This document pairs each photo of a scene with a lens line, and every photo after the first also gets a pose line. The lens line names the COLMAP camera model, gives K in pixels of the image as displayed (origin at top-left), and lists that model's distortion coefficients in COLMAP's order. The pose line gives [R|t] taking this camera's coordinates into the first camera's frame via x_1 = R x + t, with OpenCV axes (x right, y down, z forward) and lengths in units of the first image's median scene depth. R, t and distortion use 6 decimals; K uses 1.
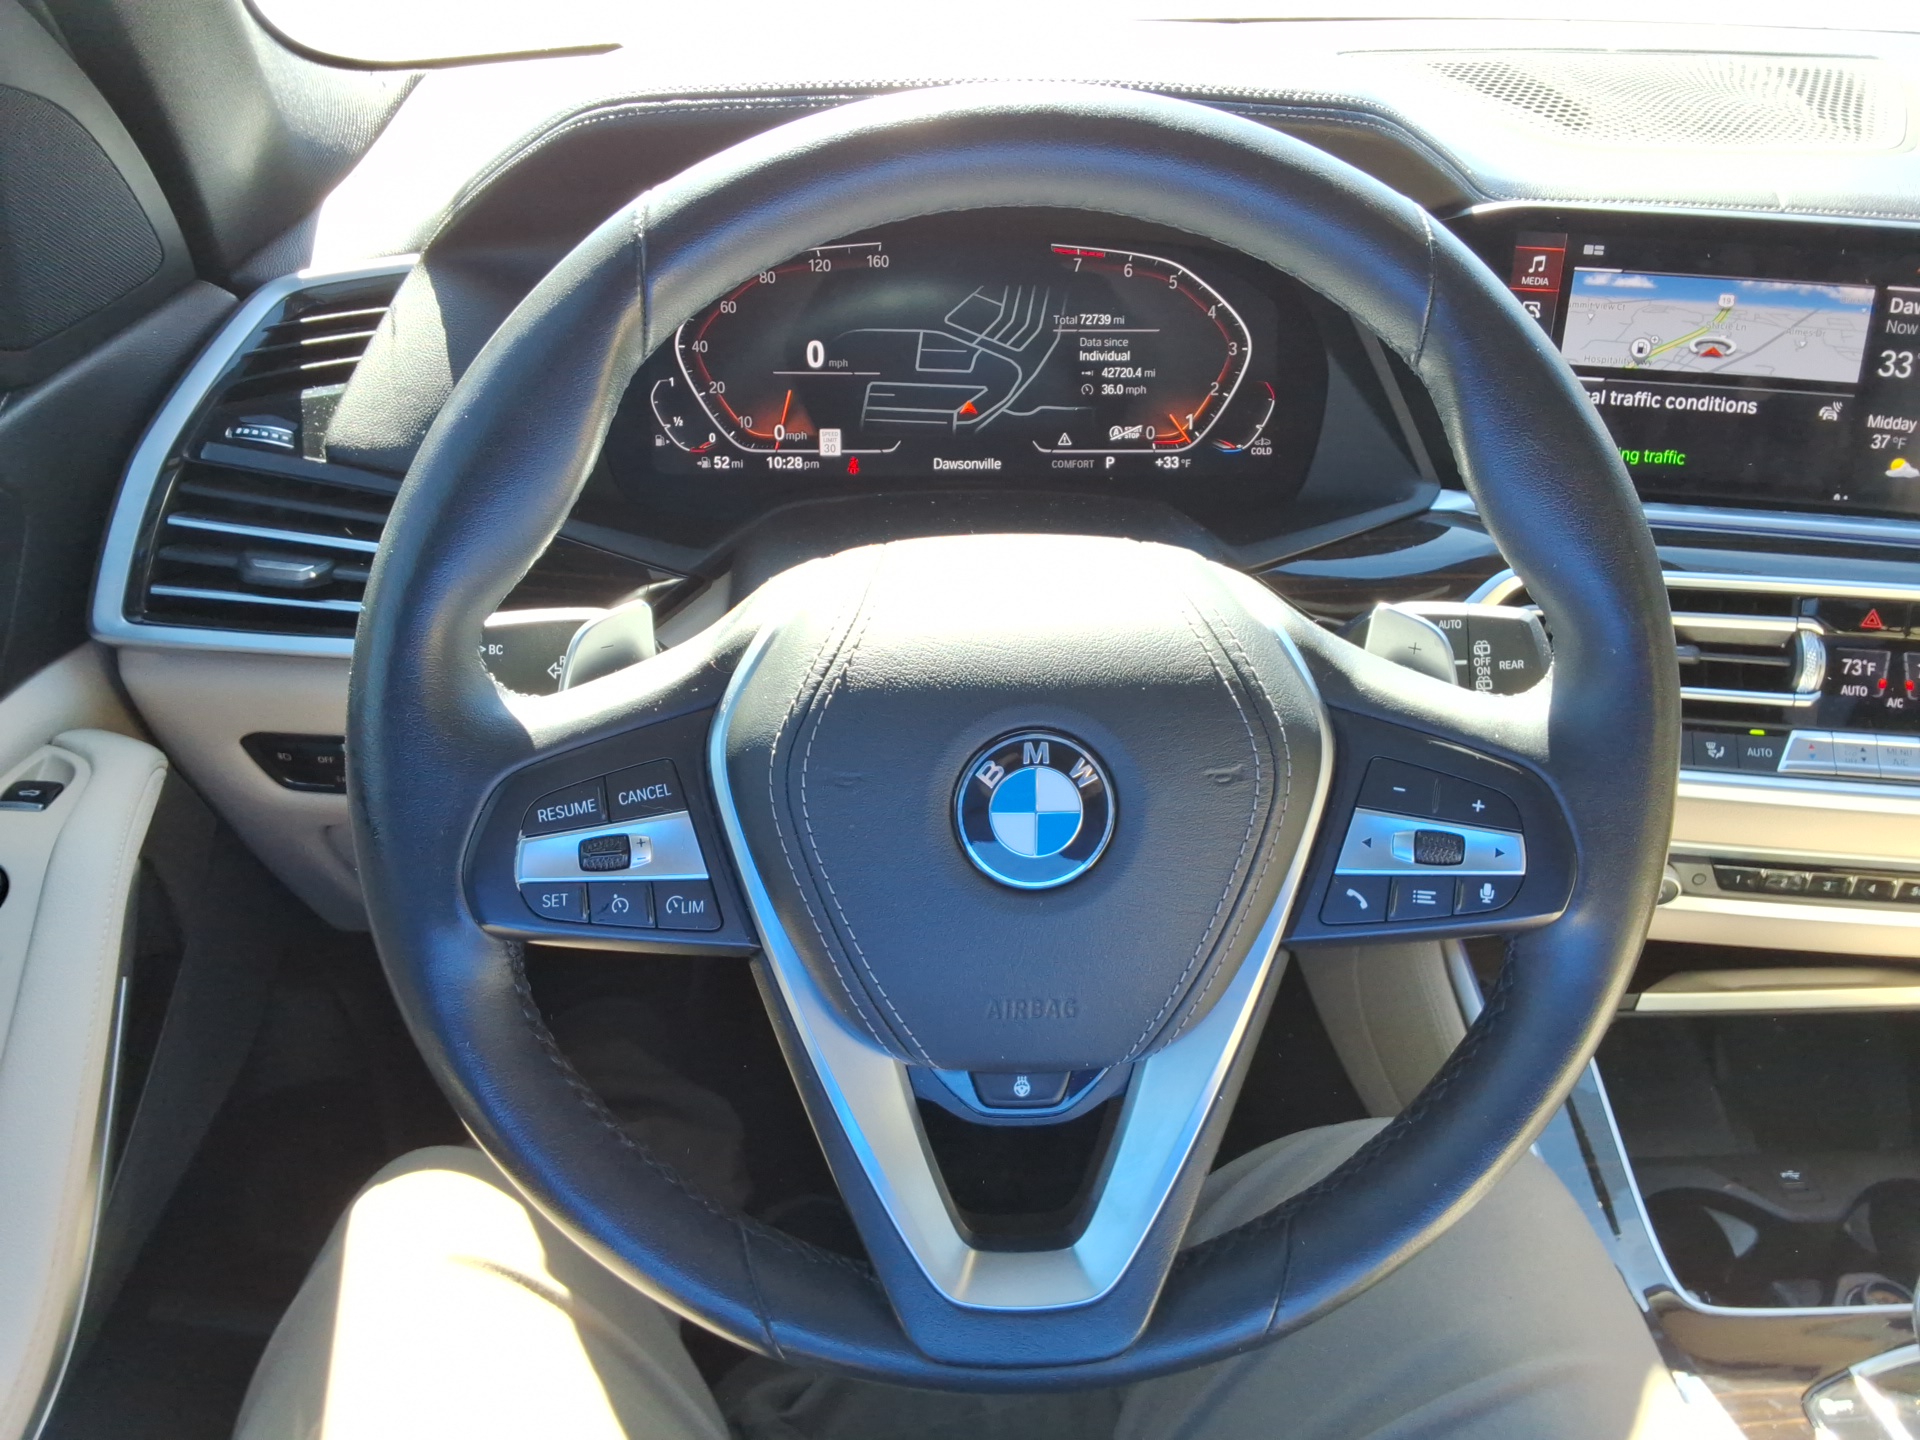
lens RADIAL K [[1611.8, 0, 957.8], [0, 1611.8, 717.5], [0, 0, 1]] dist [0.070641, -0.077778]
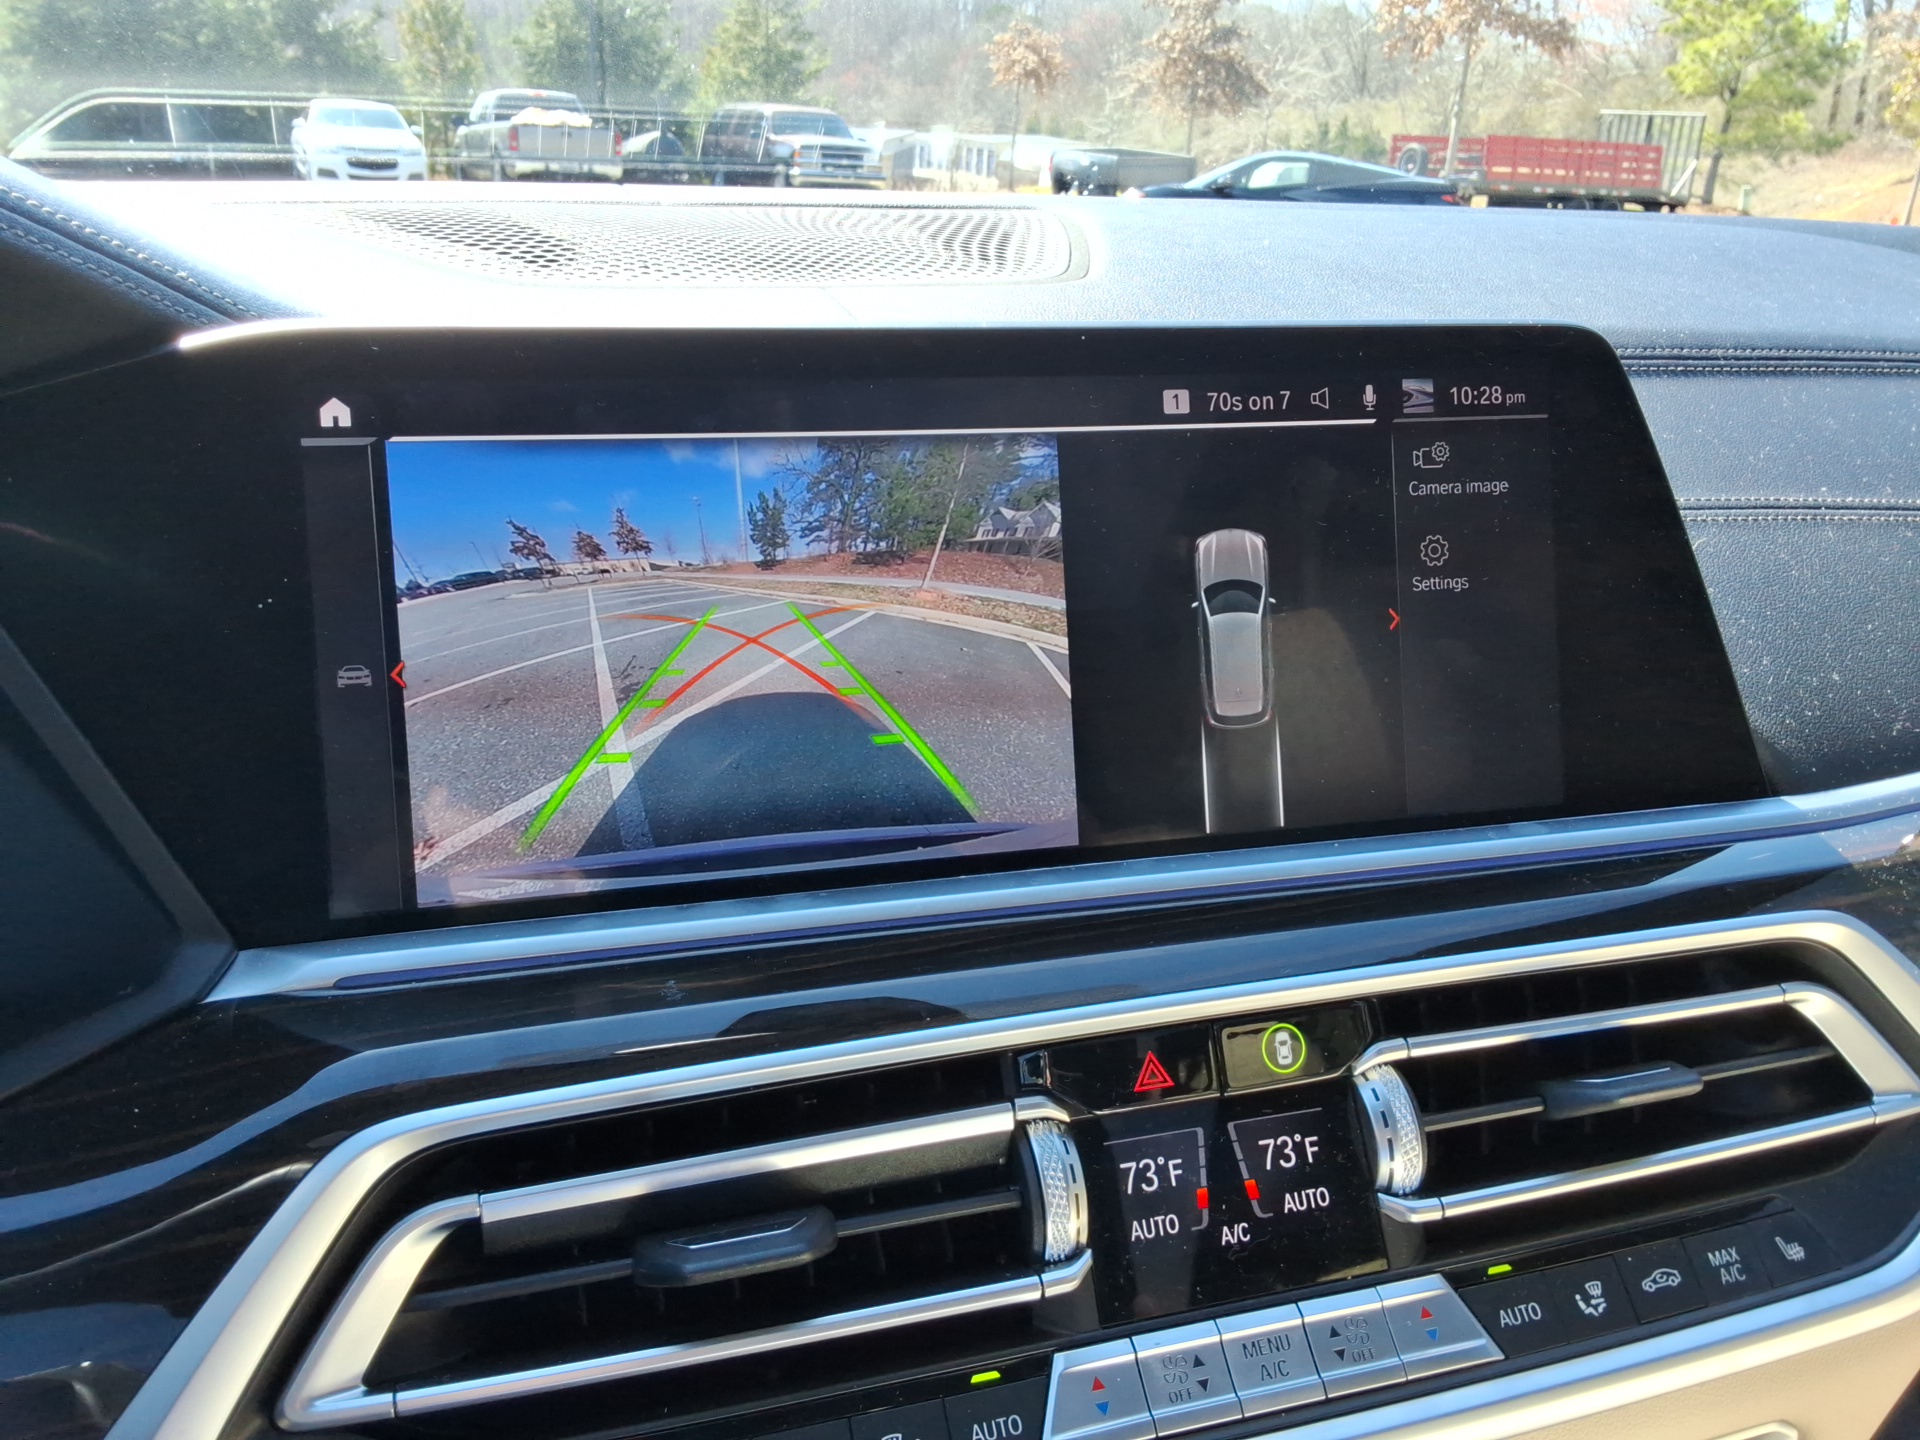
lens RADIAL K [[1611.8, 0, 965.1], [0, 1611.8, 715.4], [0, 0, 1]] dist [0.070641, -0.077778]
pose [[0.931829, -0.140062, 0.334780, 0.360343], [0.204729, 0.964590, -0.166288, -0.092869], [-0.299635, 0.223491, 0.927508, 0.546335]]
